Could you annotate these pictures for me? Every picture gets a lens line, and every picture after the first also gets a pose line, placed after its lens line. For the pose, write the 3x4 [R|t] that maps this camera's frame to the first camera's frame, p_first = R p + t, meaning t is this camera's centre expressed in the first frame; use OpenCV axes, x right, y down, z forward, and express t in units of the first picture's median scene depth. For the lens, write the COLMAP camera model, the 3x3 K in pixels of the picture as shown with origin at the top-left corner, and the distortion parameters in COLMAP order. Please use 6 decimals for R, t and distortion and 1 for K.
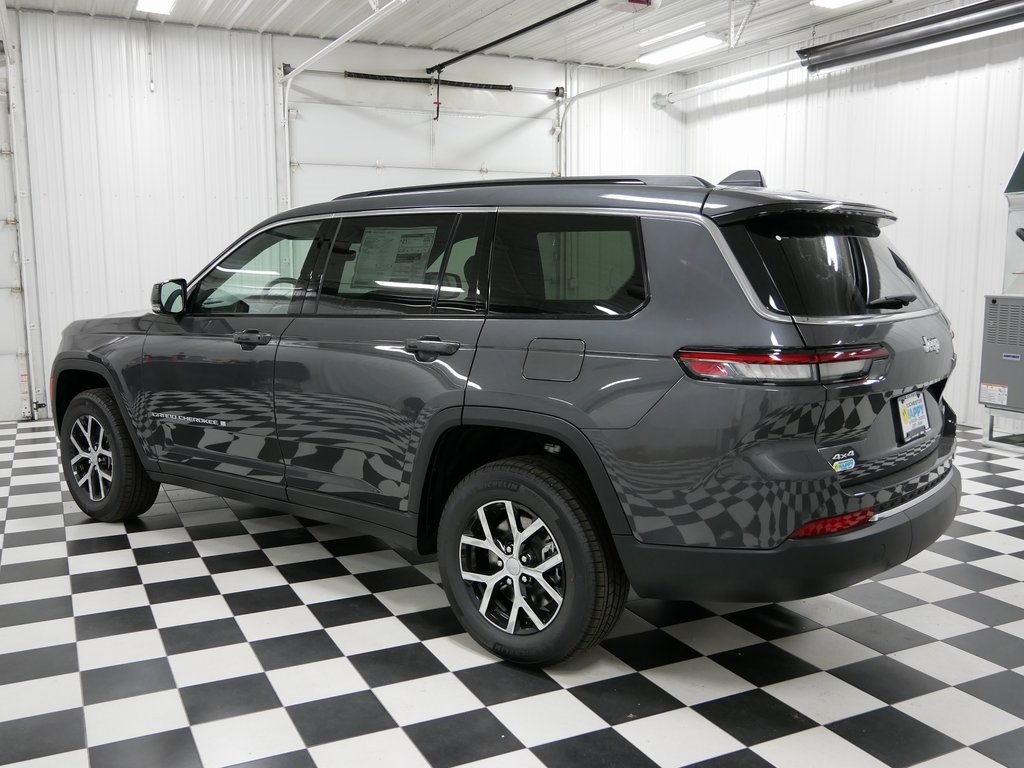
lens RADIAL K [[970.7, 0, 512.0], [0, 970.7, 384.0], [0, 0, 1]] dist [-0.002379, -0.002112]
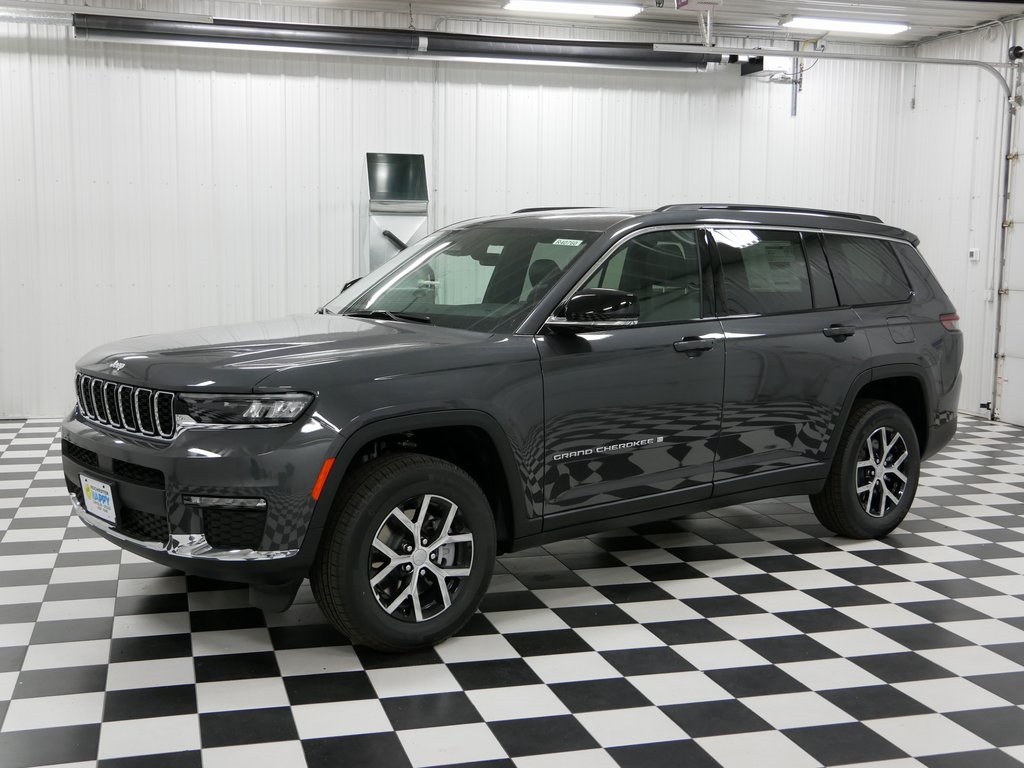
lens RADIAL K [[1212.6, 0, 512.0], [0, 1212.6, 384.0], [0, 0, 1]] dist [-0.001675, 0.012894]
pose [[0.184254, -0.108007, 0.976926, -1.570677], [0.112906, 0.989690, 0.088124, -0.142301], [-0.976372, 0.094063, 0.194549, 0.968557]]
